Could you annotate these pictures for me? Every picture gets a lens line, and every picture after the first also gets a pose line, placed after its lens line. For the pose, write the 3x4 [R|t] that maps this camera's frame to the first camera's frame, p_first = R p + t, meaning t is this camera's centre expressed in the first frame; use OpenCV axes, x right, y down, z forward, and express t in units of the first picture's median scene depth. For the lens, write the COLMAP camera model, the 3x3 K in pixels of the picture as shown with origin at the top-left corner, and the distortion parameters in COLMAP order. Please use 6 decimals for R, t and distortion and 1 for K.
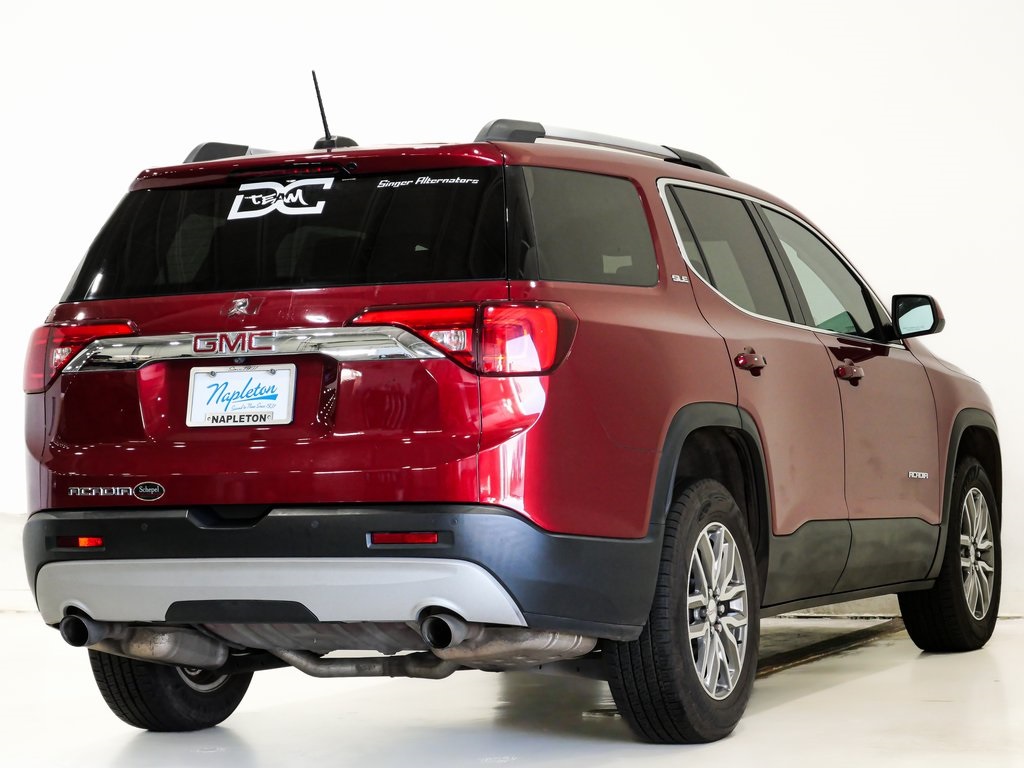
lens RADIAL K [[2660.5, 0, 513.1], [0, 2660.5, 381.9], [0, 0, 1]] dist [0.163961, 0.000000]
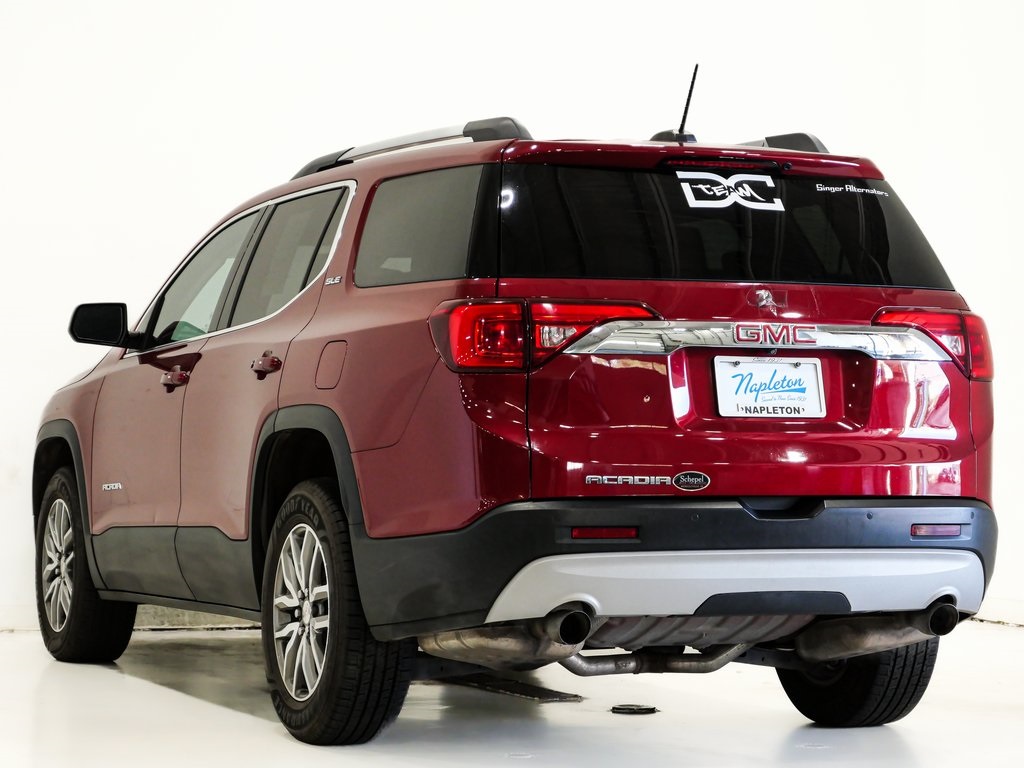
lens RADIAL K [[2791.3, 0, 511.1], [0, 2791.3, 346.1], [0, 0, 1]] dist [0.063908, 0.000000]
pose [[0.689403, 0.055281, 0.722265, -0.917323], [-0.038211, 0.998471, -0.039949, 0.034966], [-0.723369, -0.000057, 0.690461, 0.343801]]
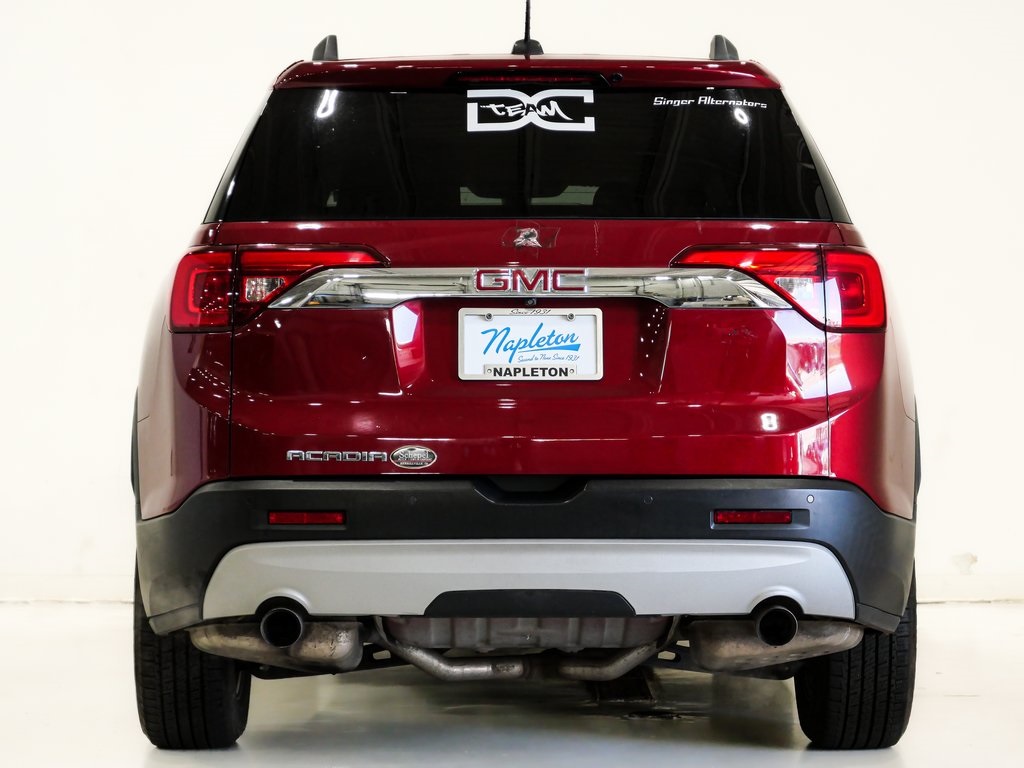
lens RADIAL K [[2948.0, 0, 511.1], [0, 2948.0, 383.9], [0, 0, 1]] dist [-0.200035, 0.000000]
pose [[0.912573, 0.027411, 0.407994, -0.477767], [-0.031377, 0.999503, 0.003030, 0.014738], [-0.407708, -0.015567, 0.912980, 0.161288]]
